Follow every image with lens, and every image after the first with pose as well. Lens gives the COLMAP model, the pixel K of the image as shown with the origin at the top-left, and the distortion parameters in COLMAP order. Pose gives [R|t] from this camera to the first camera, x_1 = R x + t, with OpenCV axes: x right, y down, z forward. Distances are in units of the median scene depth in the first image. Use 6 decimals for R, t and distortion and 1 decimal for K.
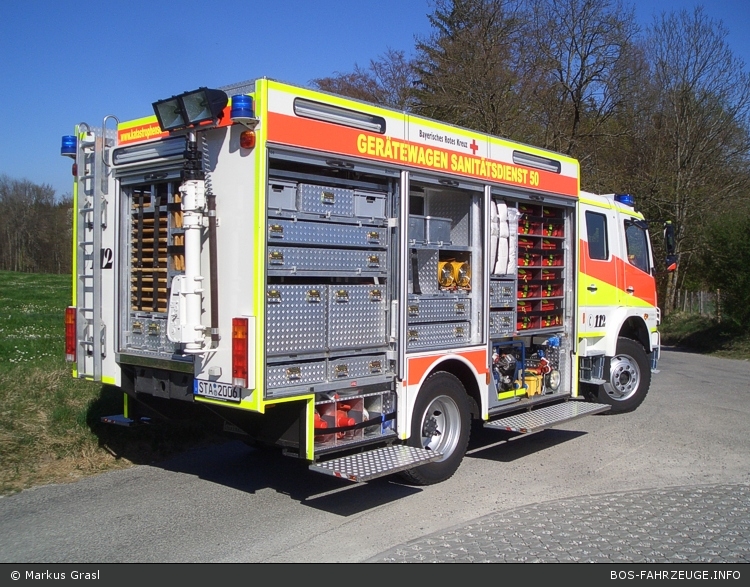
lens RADIAL K [[771.1, 0, 374.7], [0, 771.1, 293.0], [0, 0, 1]] dist [0.025790, 0.000000]
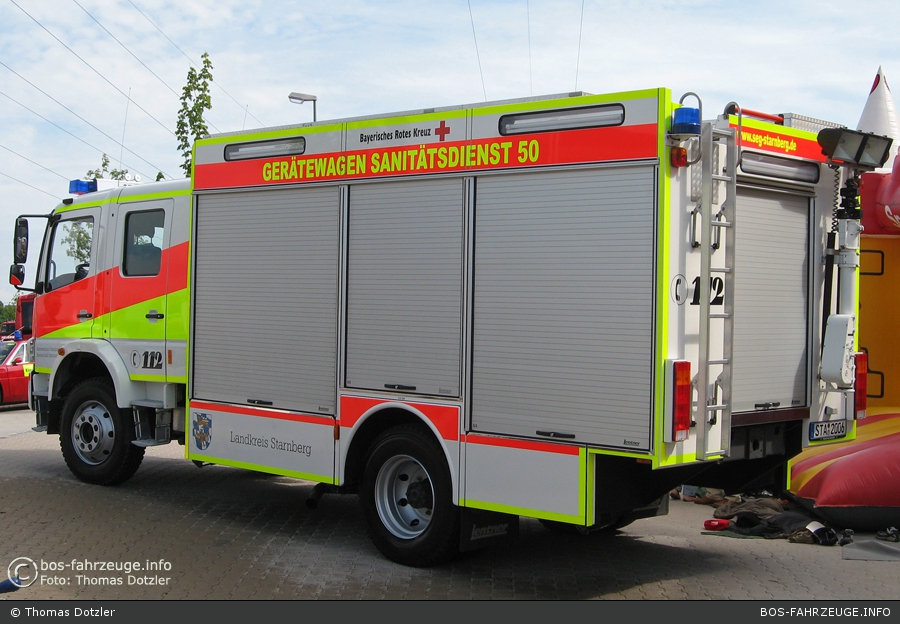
lens RADIAL K [[1354.4, 0, 449.8], [0, 1354.4, 311.3], [0, 0, 1]] dist [-0.045056, 0.000000]
pose [[-0.039437, 0.003296, -0.999217, 1.470591], [-0.036073, 0.999338, 0.004721, -0.030750], [0.998571, 0.036231, -0.039292, 1.146105]]
